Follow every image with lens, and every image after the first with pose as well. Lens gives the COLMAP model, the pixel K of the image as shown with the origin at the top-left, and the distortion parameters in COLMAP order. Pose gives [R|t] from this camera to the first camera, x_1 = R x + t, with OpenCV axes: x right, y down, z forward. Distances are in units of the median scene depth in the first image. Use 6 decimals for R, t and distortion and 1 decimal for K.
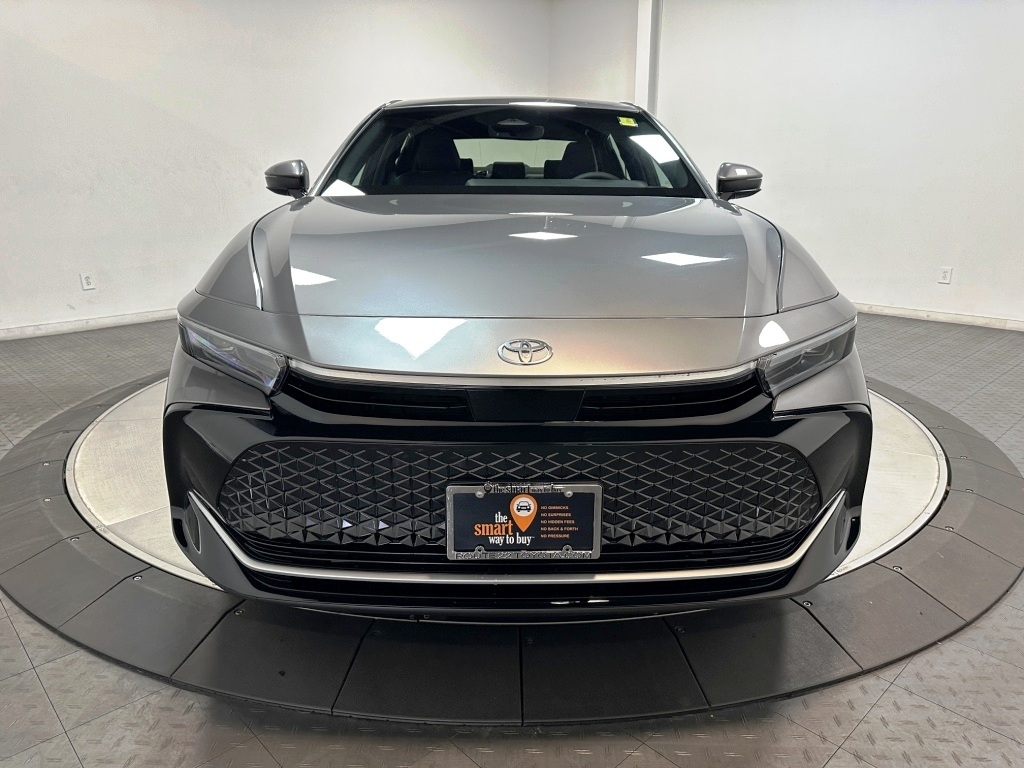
lens RADIAL K [[727.5, 0, 513.9], [0, 727.5, 382.3], [0, 0, 1]] dist [0.007646, -0.022352]
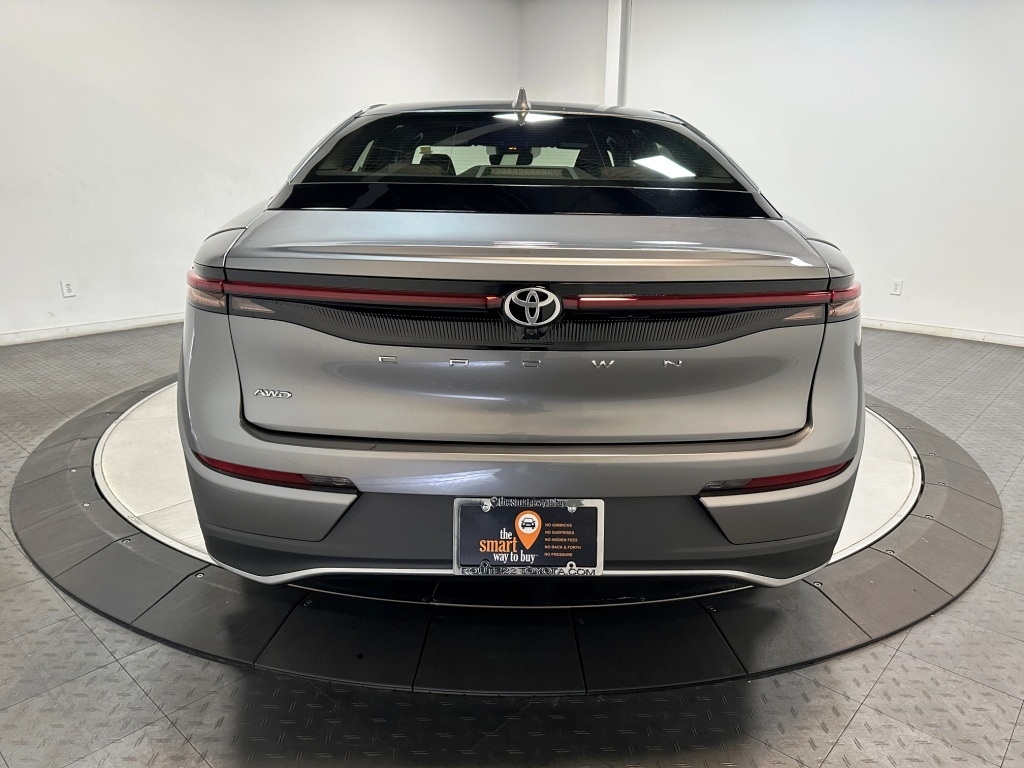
lens RADIAL K [[727.5, 0, 512.5], [0, 727.5, 383.8], [0, 0, 1]] dist [0.007646, -0.022352]
pose [[0.997503, -0.003600, 0.070539, -0.154513], [0.004050, 0.999972, -0.006231, -0.000228], [-0.070514, 0.006501, 0.997490, -0.096308]]
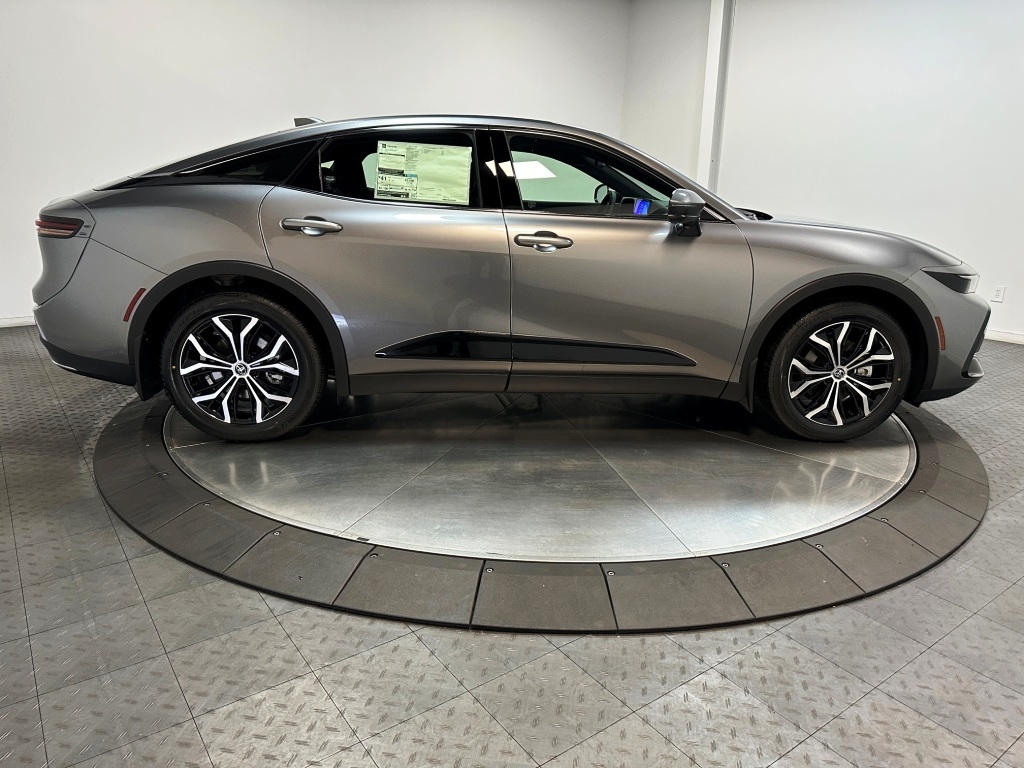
lens RADIAL K [[727.5, 0, 517.0], [0, 727.5, 389.0], [0, 0, 1]] dist [0.007646, -0.022352]
pose [[0.990991, 0.055757, -0.121768, 0.200106], [-0.054351, 0.998412, 0.014840, 0.014464], [0.122402, -0.008088, 0.992448, -0.248470]]
